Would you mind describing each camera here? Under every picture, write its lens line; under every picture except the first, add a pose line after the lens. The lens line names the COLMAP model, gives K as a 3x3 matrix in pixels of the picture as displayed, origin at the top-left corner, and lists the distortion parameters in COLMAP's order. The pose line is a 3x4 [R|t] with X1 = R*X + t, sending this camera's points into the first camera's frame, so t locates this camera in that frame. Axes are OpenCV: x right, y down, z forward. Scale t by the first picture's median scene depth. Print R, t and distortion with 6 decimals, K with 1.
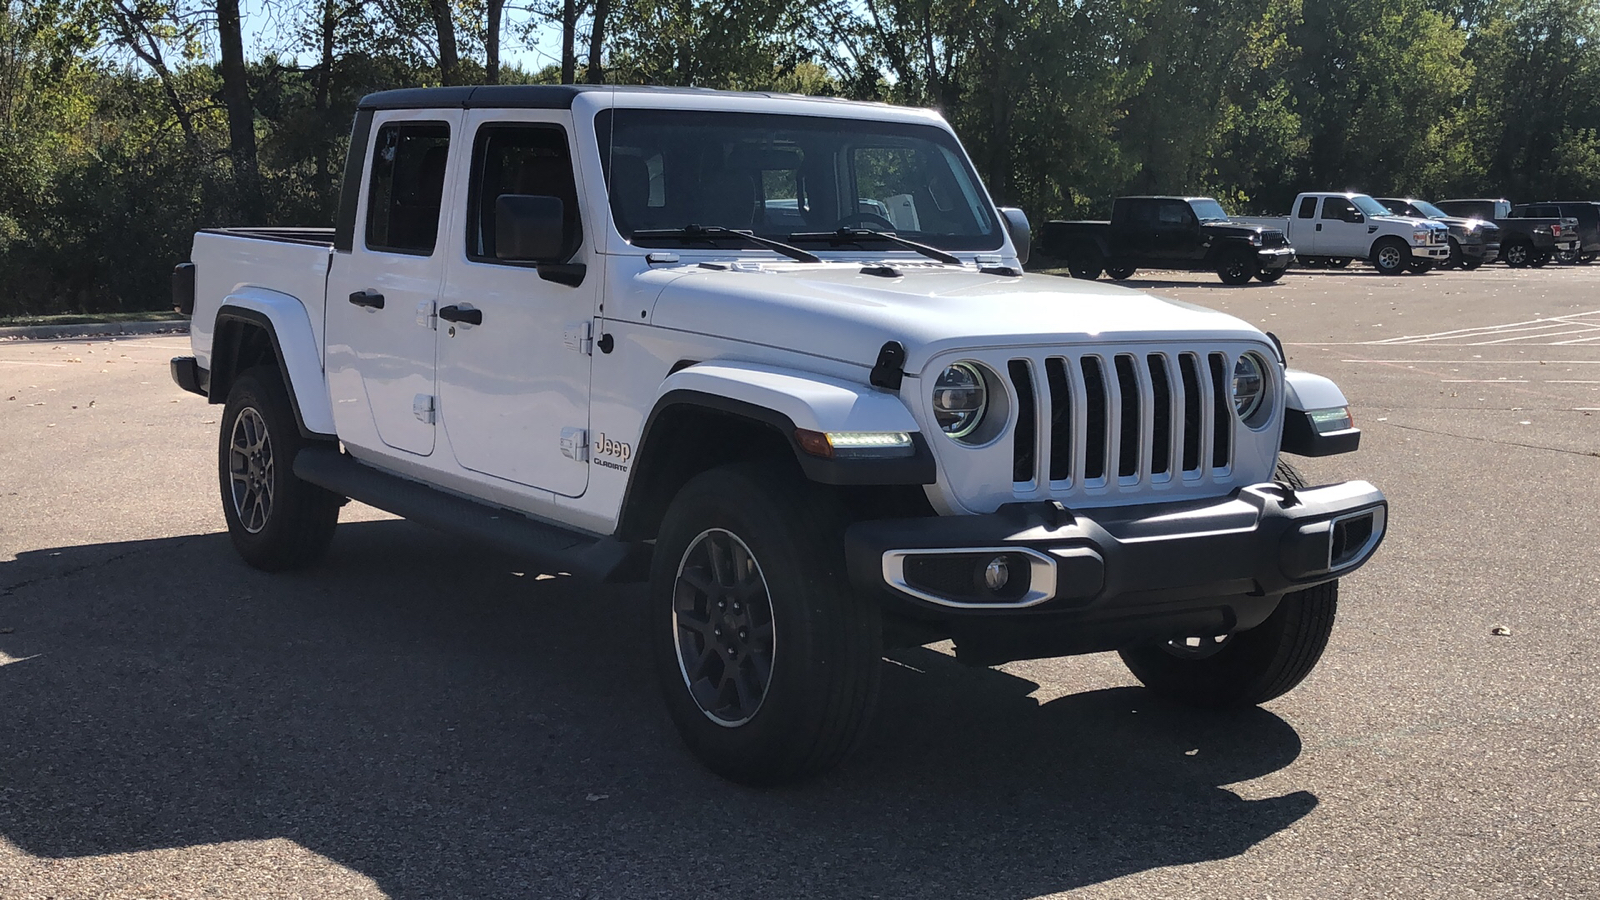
lens RADIAL K [[1997.4, 0, 797.2], [0, 1997.4, 387.1], [0, 0, 1]] dist [0.195479, -0.674931]
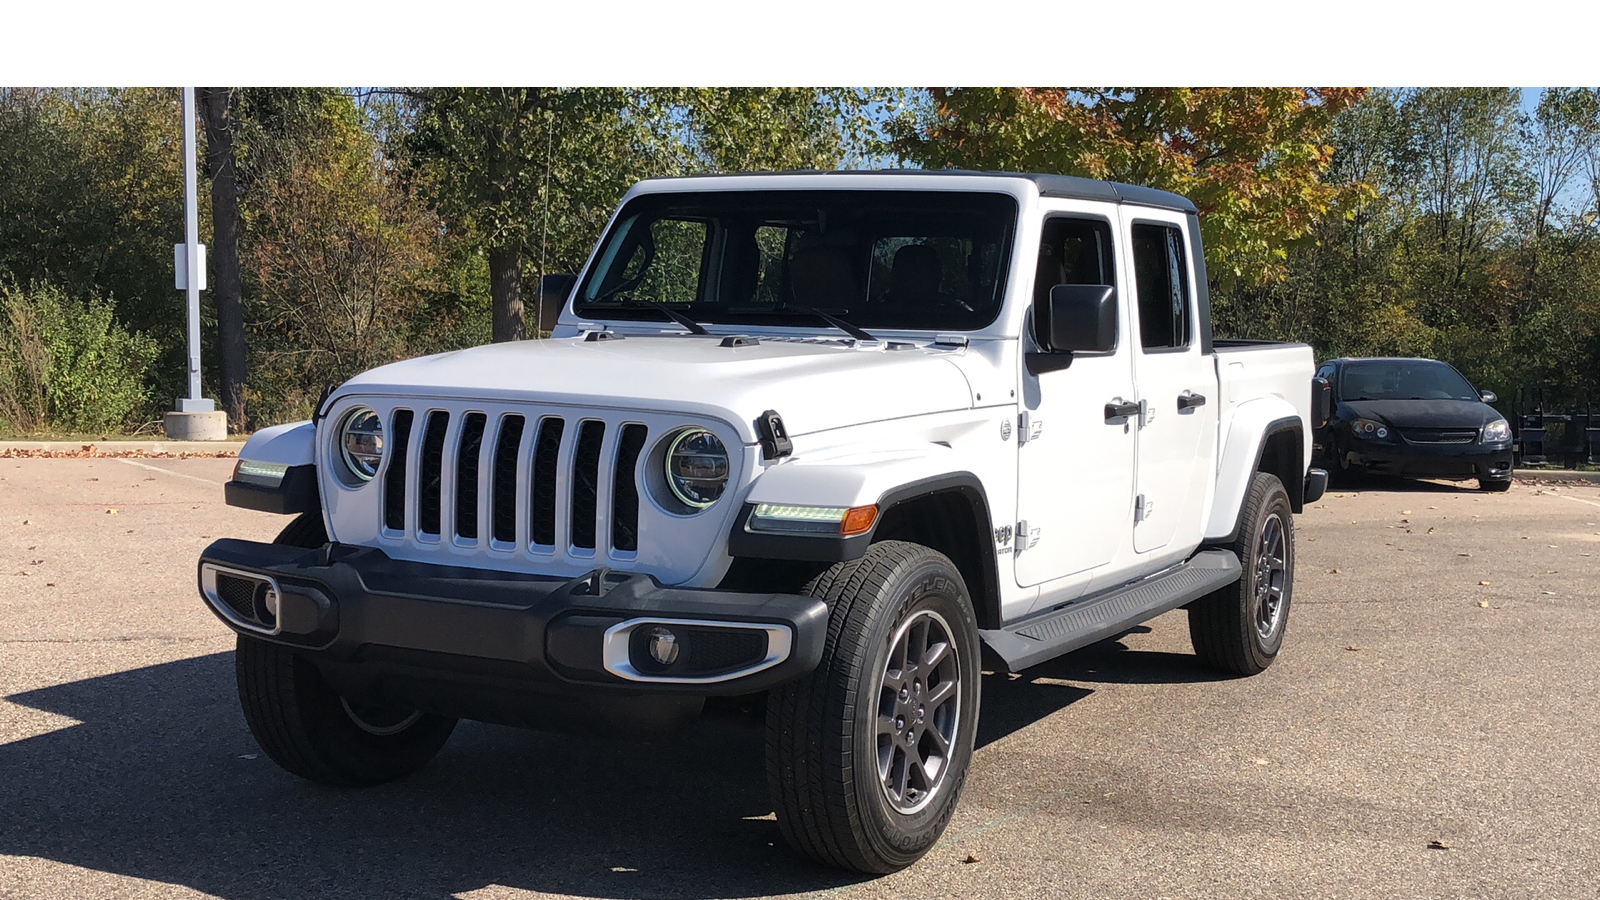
lens RADIAL K [[1997.4, 0, 797.2], [0, 1997.4, 387.1], [0, 0, 1]] dist [0.195479, -0.674931]
pose [[0.507436, 0.028345, -0.861223, 0.819909], [-0.097722, 0.994904, -0.024834, -0.014367], [0.856130, 0.096762, 0.507620, 0.489460]]
